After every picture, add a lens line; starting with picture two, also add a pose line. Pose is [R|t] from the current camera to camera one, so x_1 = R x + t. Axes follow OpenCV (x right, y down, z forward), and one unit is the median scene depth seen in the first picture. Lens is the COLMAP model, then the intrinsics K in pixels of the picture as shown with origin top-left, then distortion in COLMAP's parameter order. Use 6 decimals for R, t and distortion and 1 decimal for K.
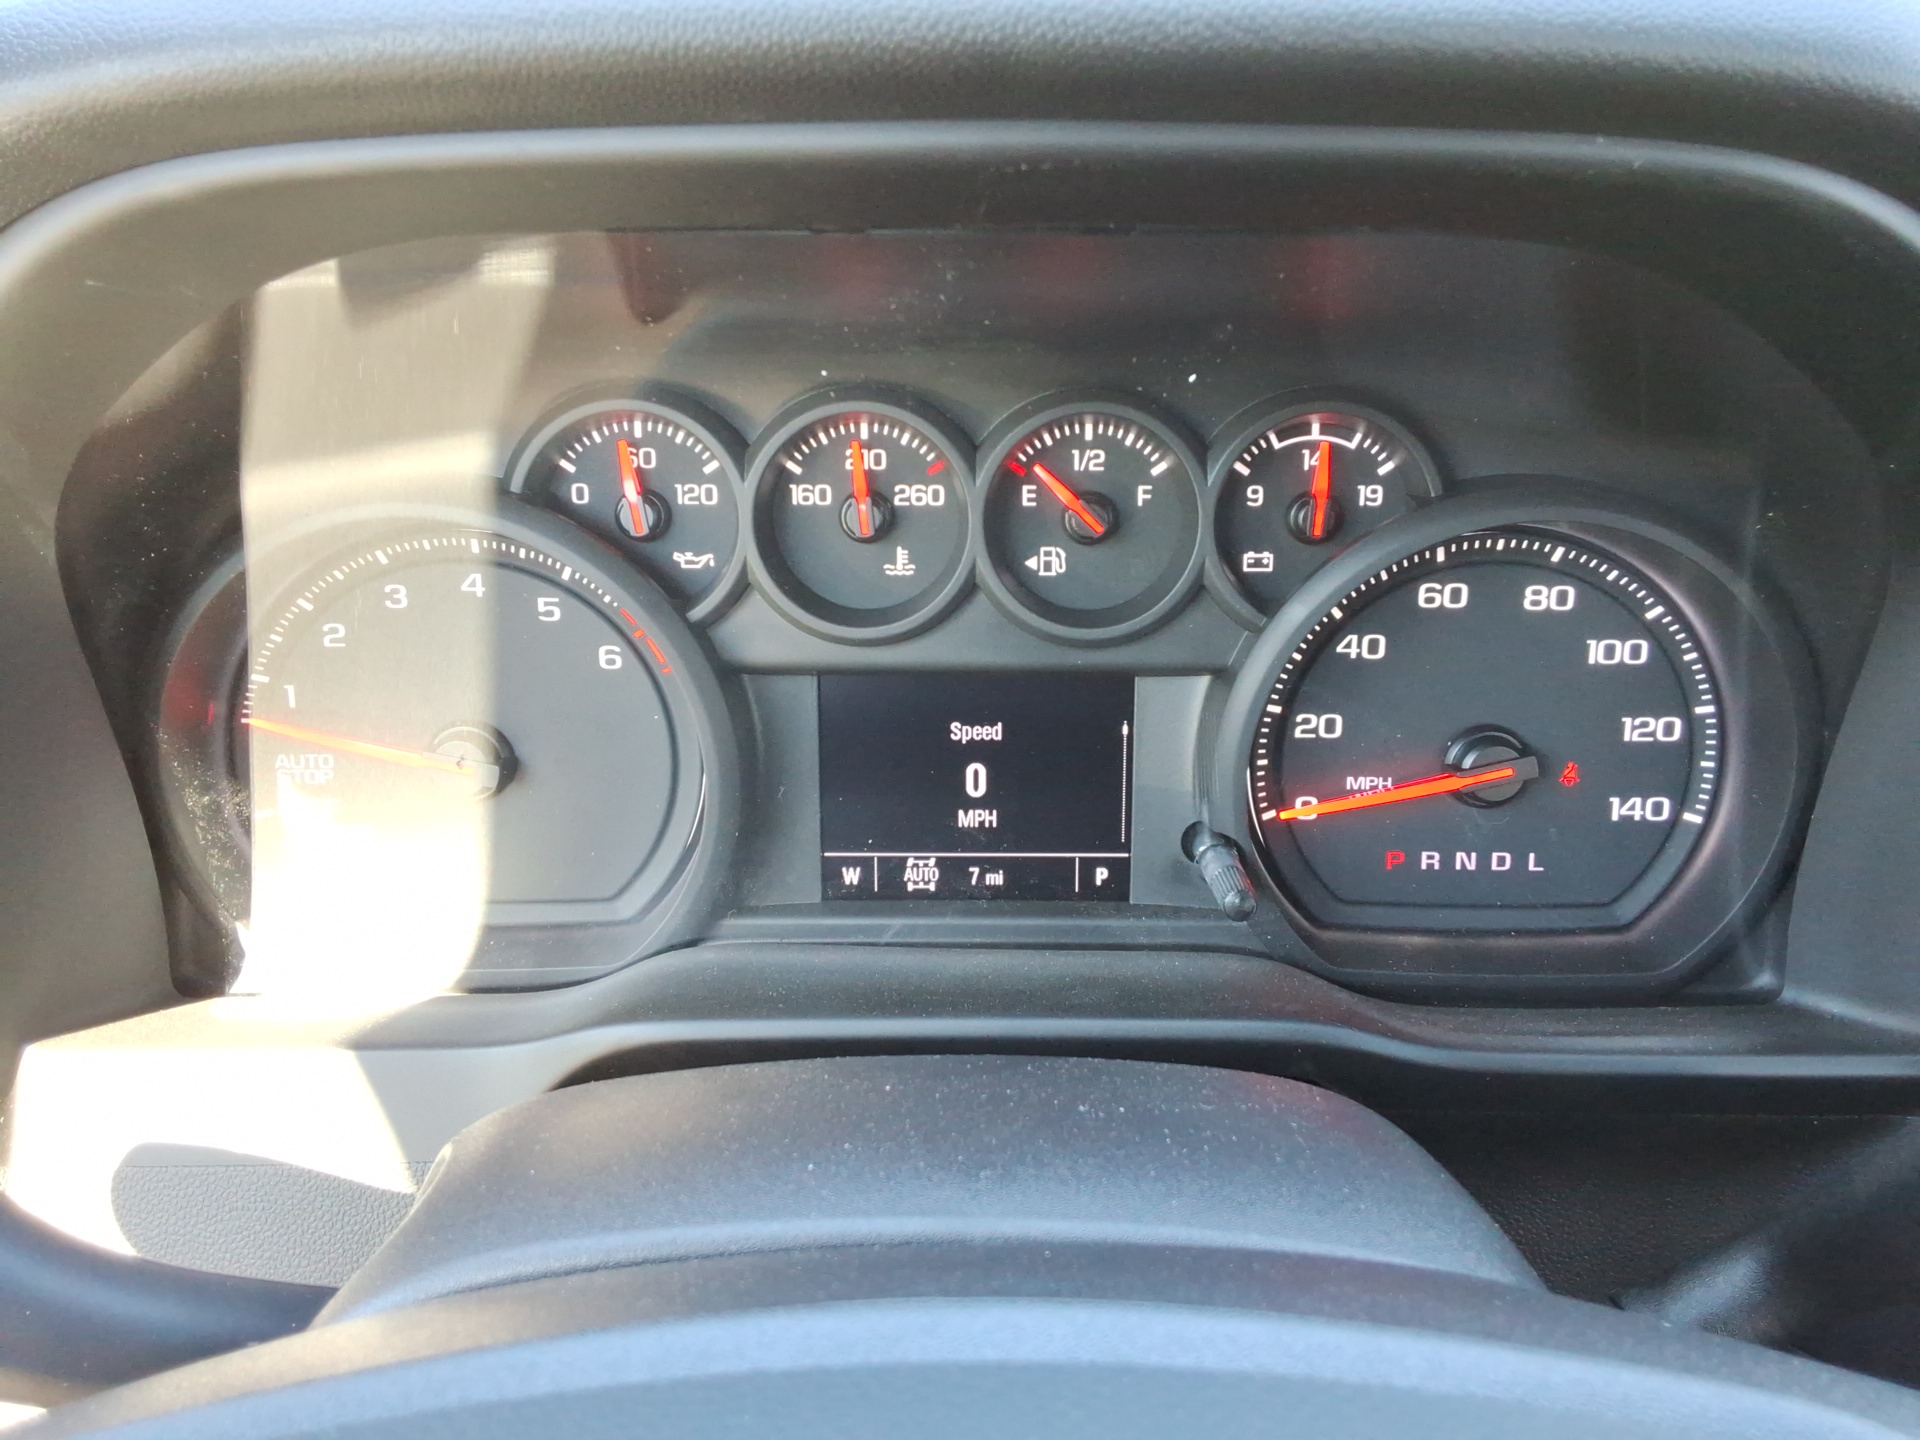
lens RADIAL K [[1548.2, 0, 969.1], [0, 1548.2, 707.4], [0, 0, 1]] dist [0.103785, -0.151745]
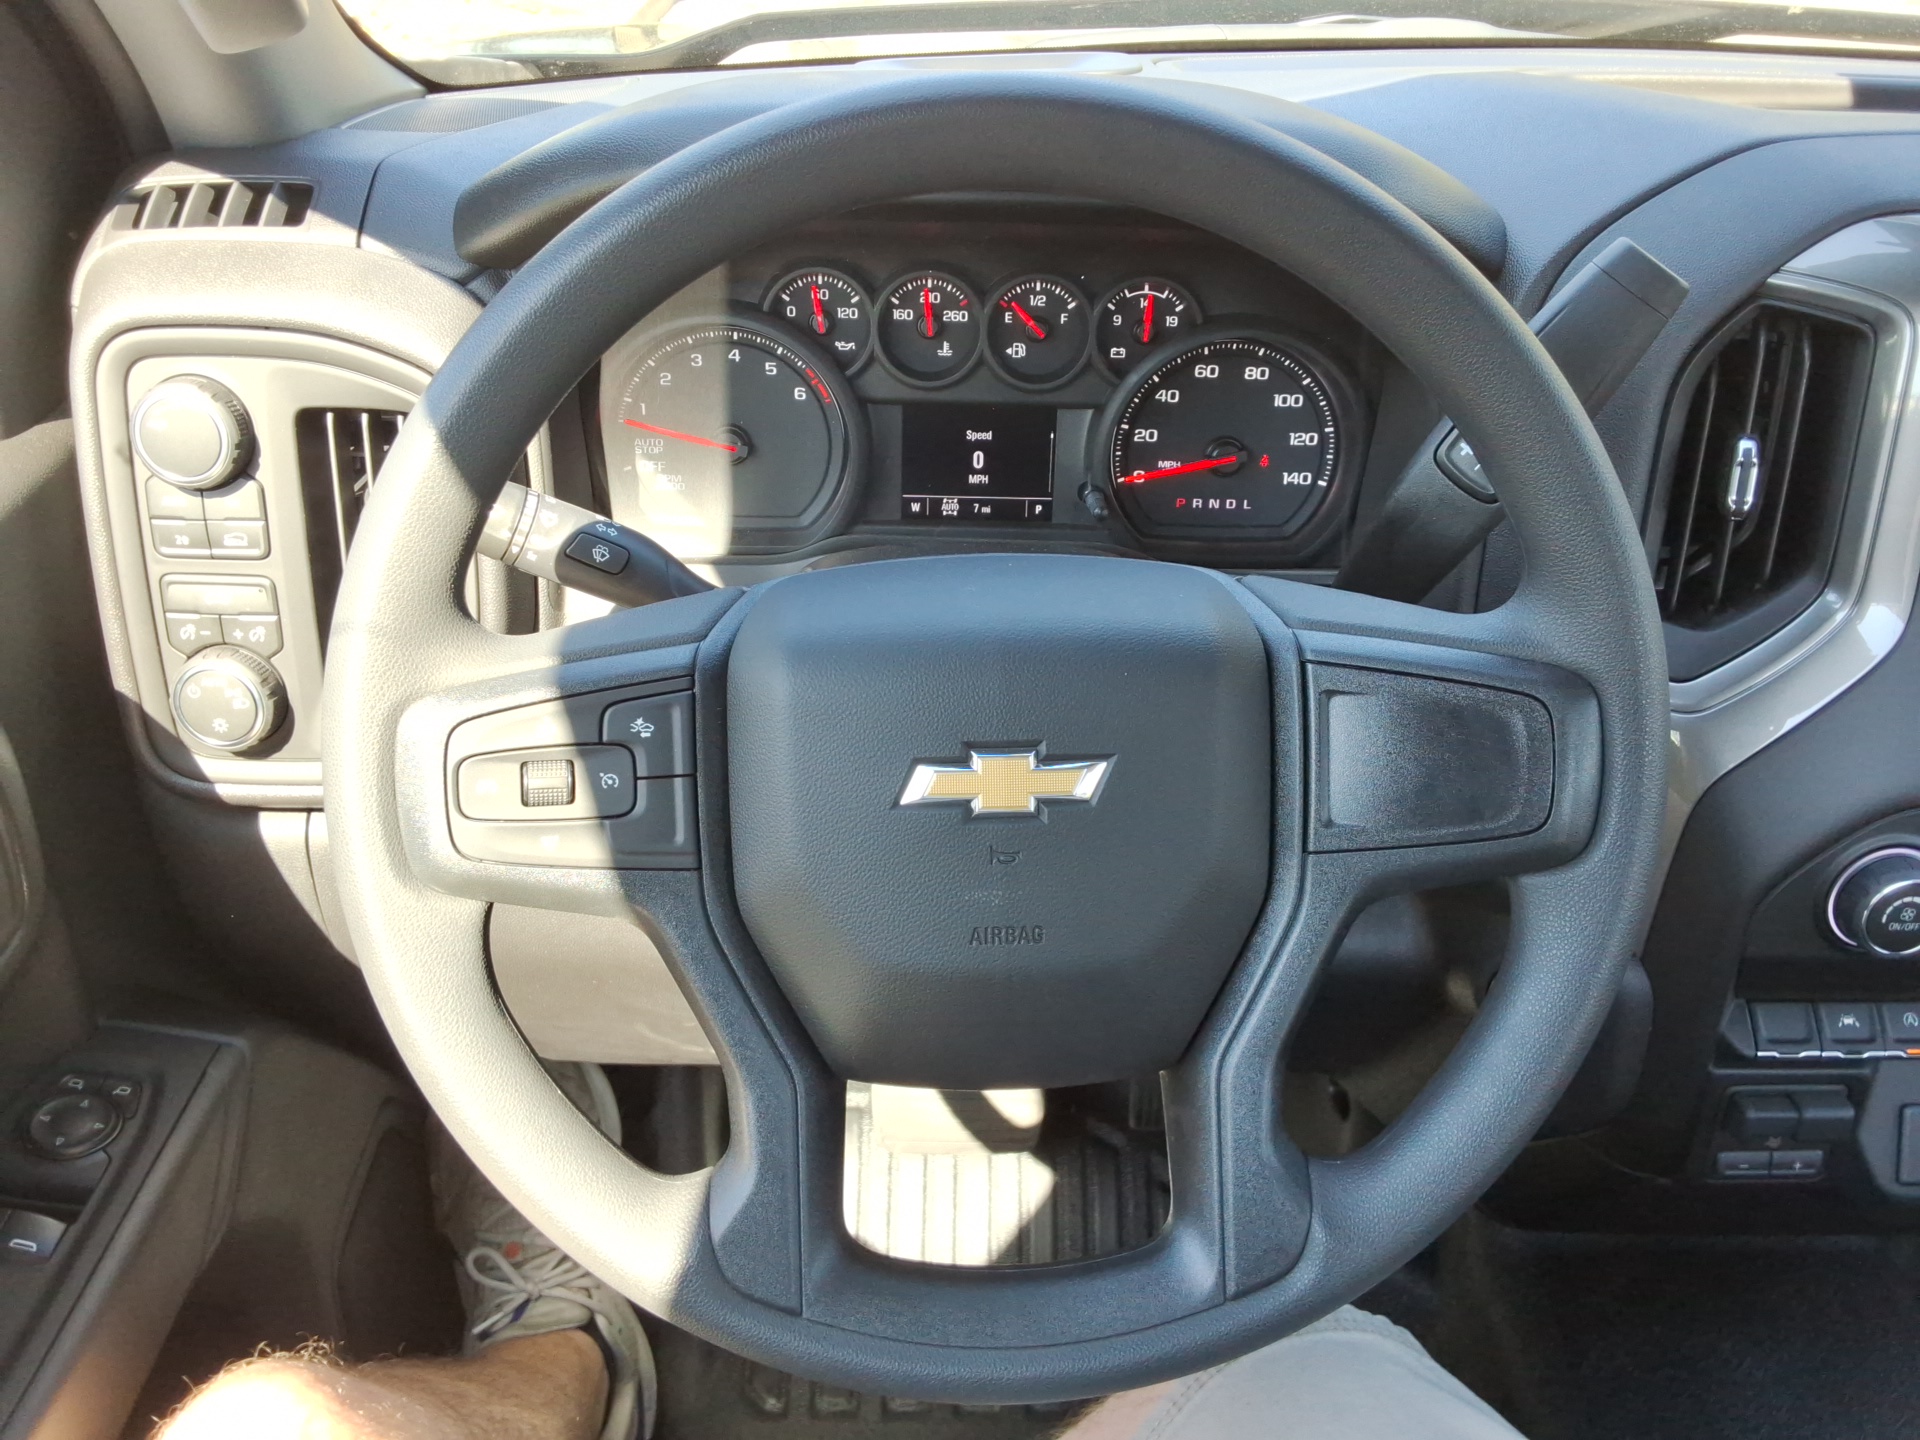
lens RADIAL K [[1561.8, 0, 970.3], [0, 1561.8, 716.6], [0, 0, 1]] dist [0.116468, -0.187260]
pose [[0.998933, 0.011841, 0.044640, -0.097828], [-0.018689, 0.987538, 0.156265, 0.061125], [-0.042233, -0.156932, 0.986706, -1.127720]]
